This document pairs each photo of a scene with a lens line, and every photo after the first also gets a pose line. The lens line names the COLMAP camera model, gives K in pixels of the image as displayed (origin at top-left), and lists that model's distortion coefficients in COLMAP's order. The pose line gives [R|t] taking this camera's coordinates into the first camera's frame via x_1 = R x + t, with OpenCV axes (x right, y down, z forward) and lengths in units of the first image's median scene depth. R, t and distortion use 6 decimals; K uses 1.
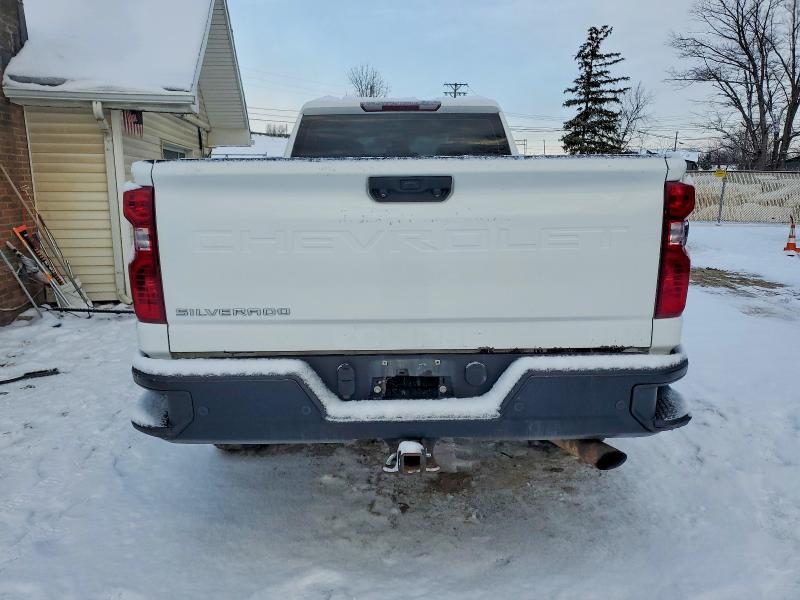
lens RADIAL K [[593.3, 0, 400.0], [0, 593.3, 300.0], [0, 0, 1]] dist [-0.005273, -0.004661]
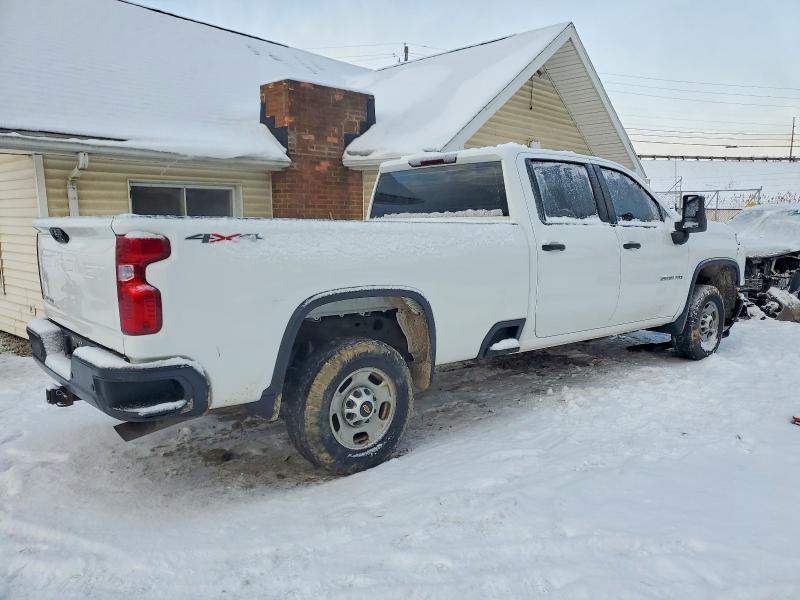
lens RADIAL K [[585.7, 0, 400.0], [0, 585.7, 300.0], [0, 0, 1]] dist [0.008636, 0.000359]
pose [[0.671220, 0.097857, -0.734771, 0.802321], [-0.141407, 0.989948, 0.002666, -0.060560], [0.727646, 0.102112, 0.678310, 0.230521]]
